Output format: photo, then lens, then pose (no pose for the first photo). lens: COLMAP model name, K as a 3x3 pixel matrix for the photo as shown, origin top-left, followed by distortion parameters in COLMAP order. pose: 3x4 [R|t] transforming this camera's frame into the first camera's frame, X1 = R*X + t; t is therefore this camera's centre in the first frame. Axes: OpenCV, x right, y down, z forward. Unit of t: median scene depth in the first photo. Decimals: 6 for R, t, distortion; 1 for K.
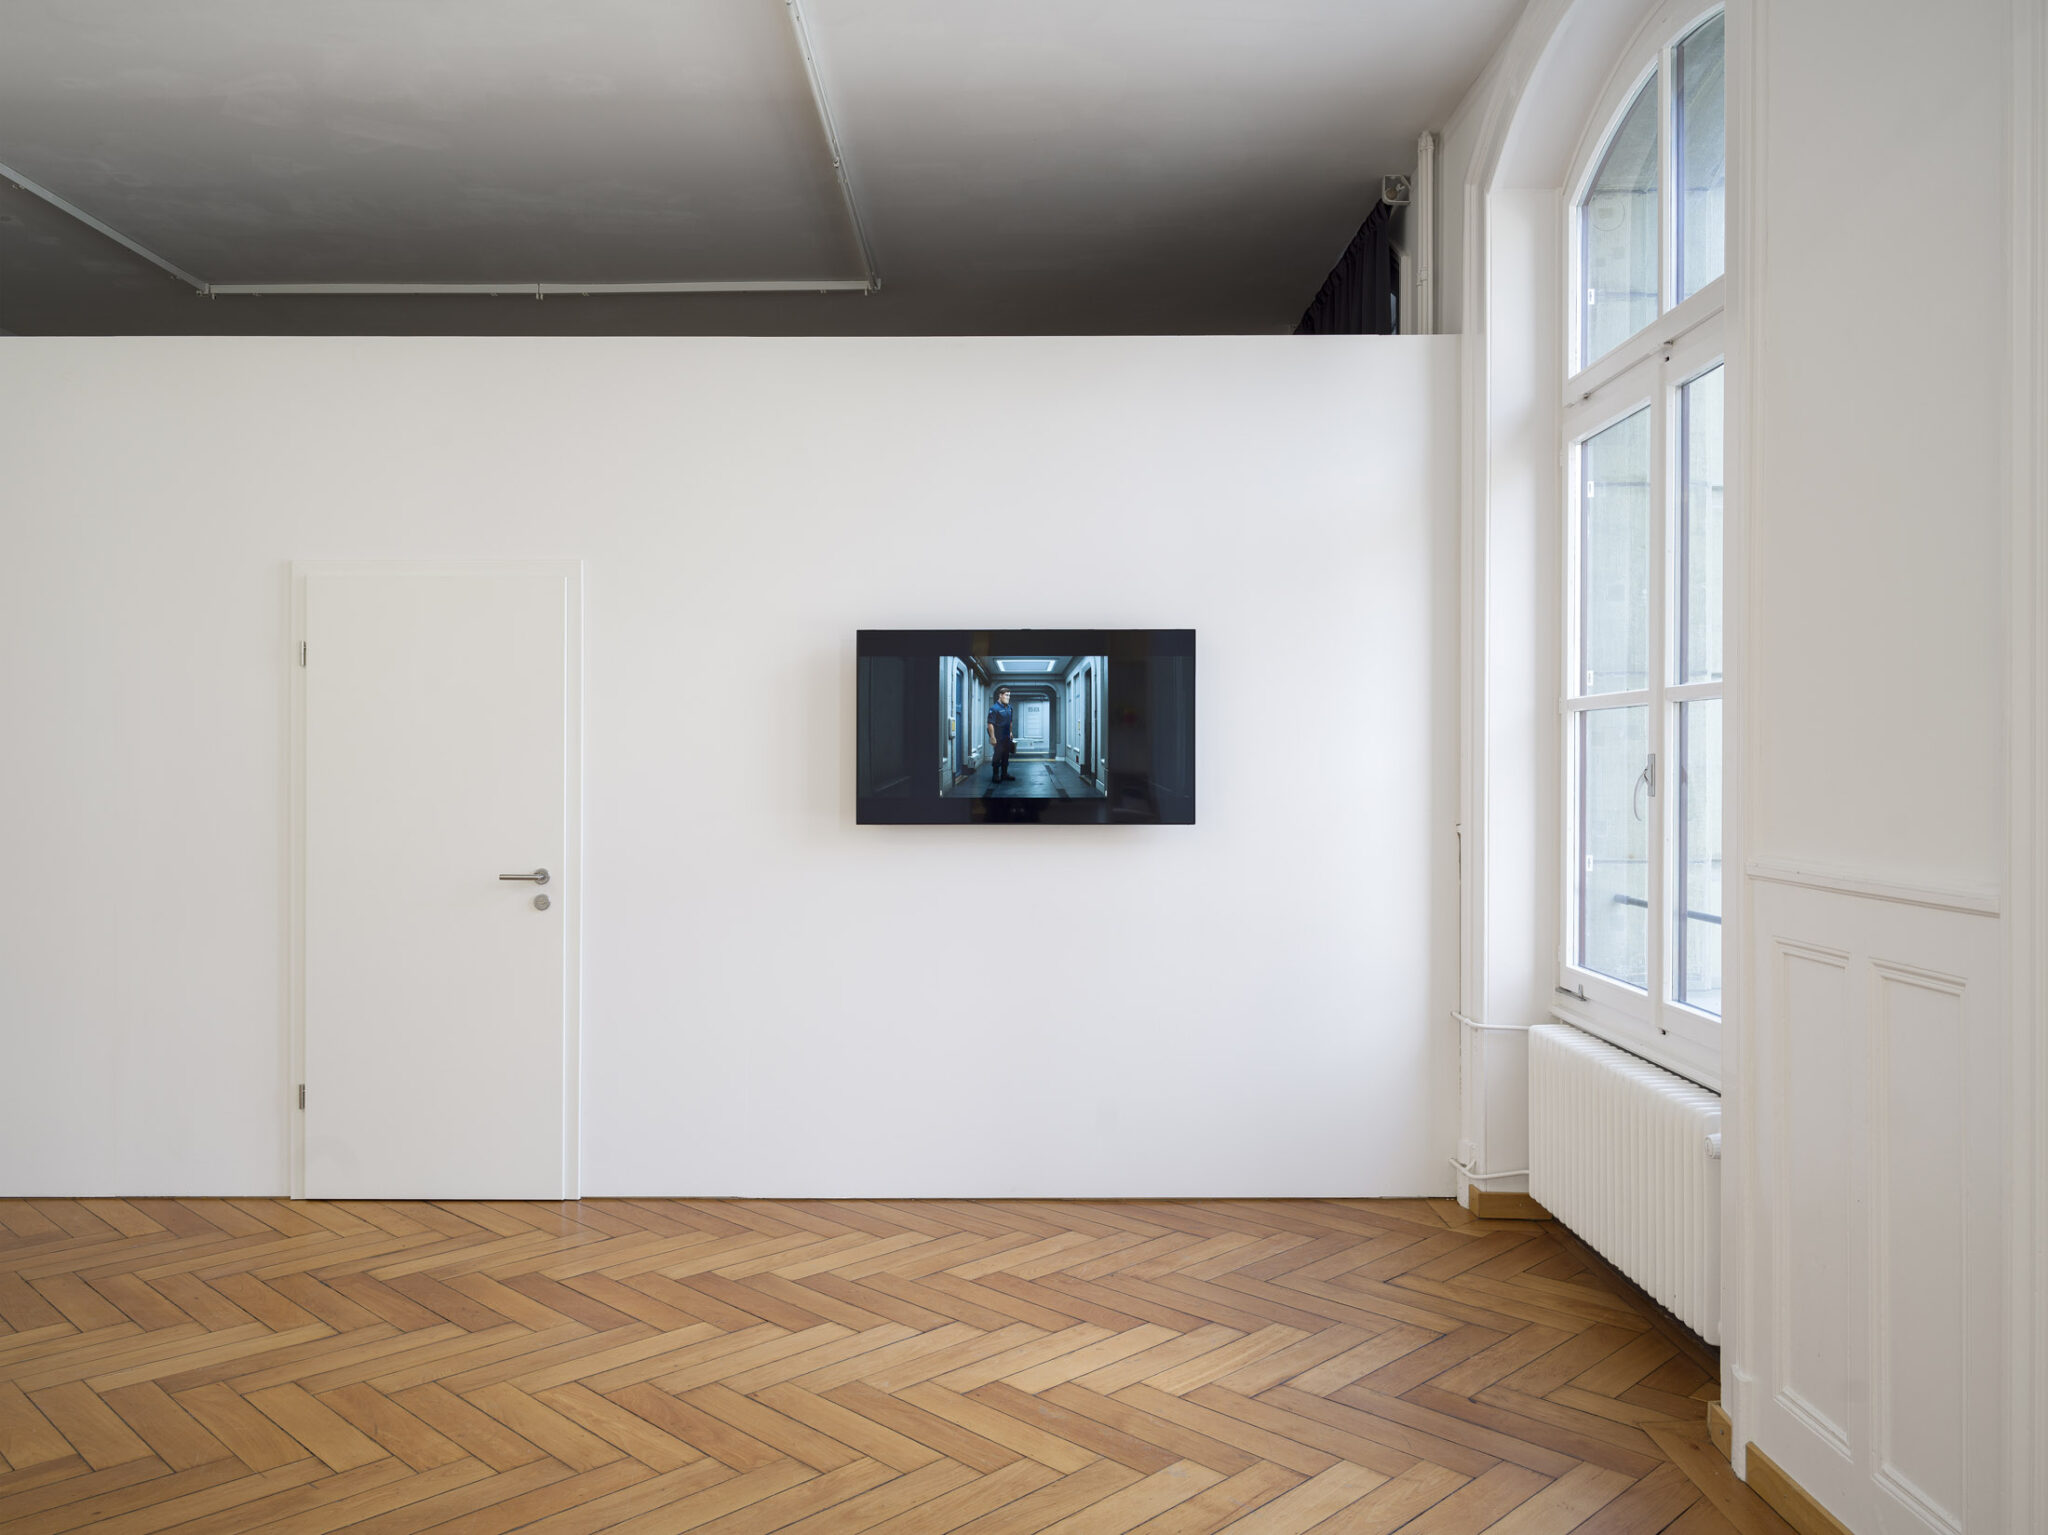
lens RADIAL K [[1567.5, 0, 975.8], [0, 1567.5, 758.4], [0, 0, 1]] dist [0.009417, -0.015134]
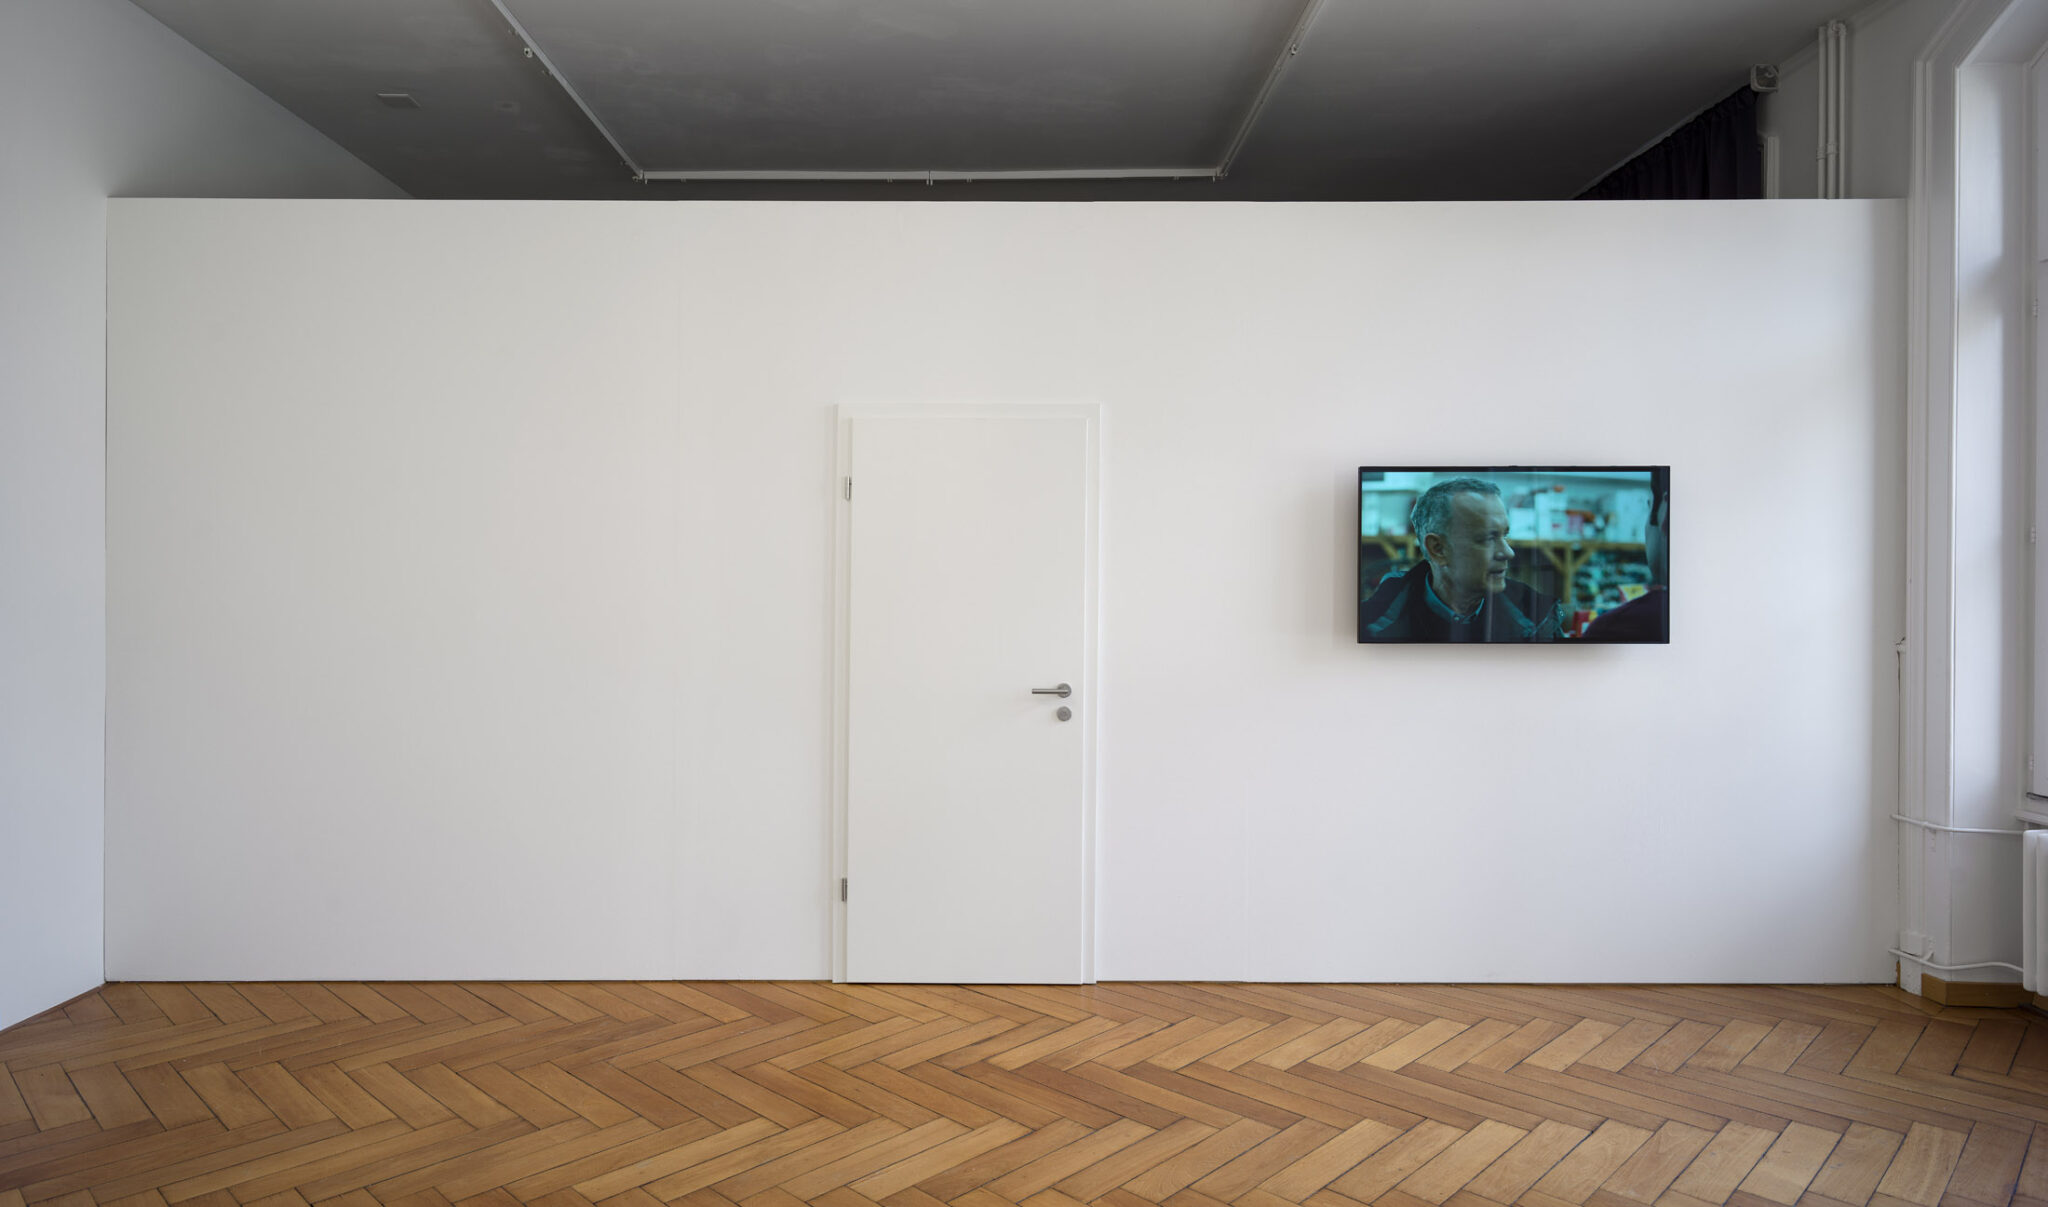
lens RADIAL K [[1227.0, 0, 951.9], [0, 1227.0, 579.0], [0, 0, 1]] dist [0.011693, -0.004150]
pose [[0.999999, 0.000840, 0.001146, -0.366341], [-0.000835, 0.999992, -0.004033, 0.000549], [-0.001149, 0.004032, 0.999991, 0.139553]]
